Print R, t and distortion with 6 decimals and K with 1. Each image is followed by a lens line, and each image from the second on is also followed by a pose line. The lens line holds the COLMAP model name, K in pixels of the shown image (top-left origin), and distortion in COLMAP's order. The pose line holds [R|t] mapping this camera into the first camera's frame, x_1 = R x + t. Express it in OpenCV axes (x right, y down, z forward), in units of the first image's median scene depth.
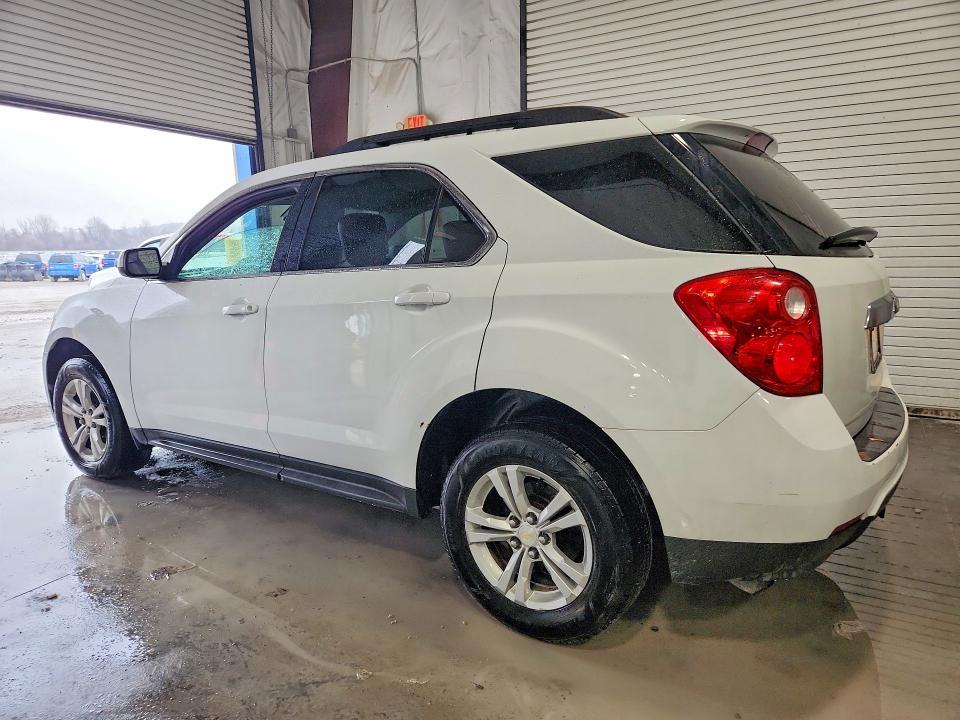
lens RADIAL K [[647.8, 0, 480.0], [0, 647.8, 360.0], [0, 0, 1]] dist [0.033444, 0.000282]
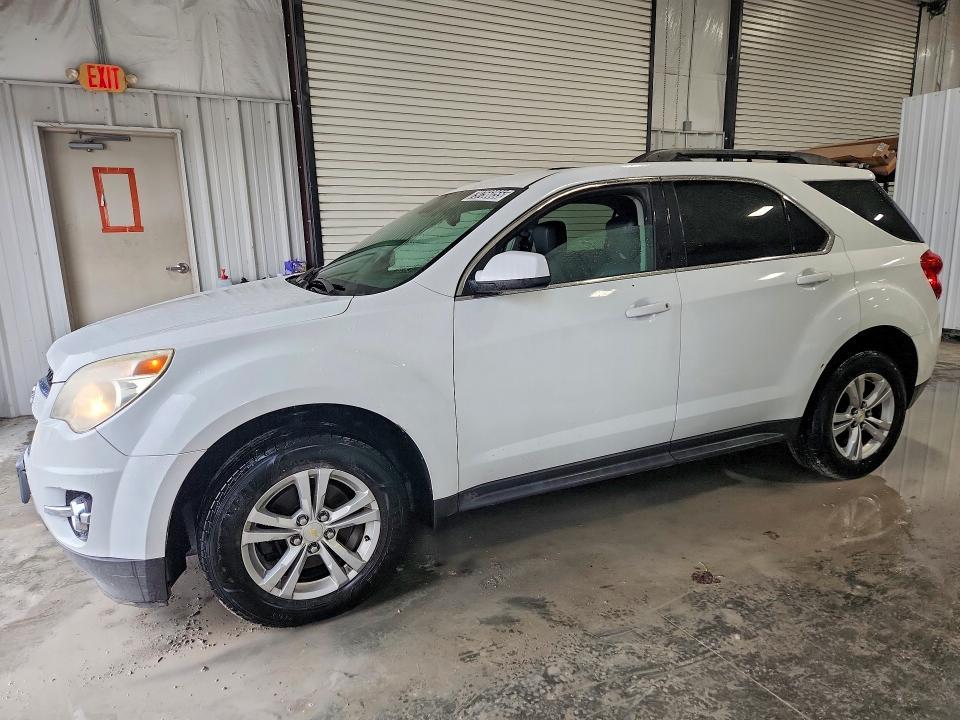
lens RADIAL K [[617.9, 0, 480.0], [0, 617.9, 360.0], [0, 0, 1]] dist [0.002624, 0.000182]
pose [[0.519583, -0.176029, 0.836091, -1.312683], [0.154863, 0.981742, 0.110455, -0.147289], [-0.840269, 0.072089, 0.537356, 0.724407]]
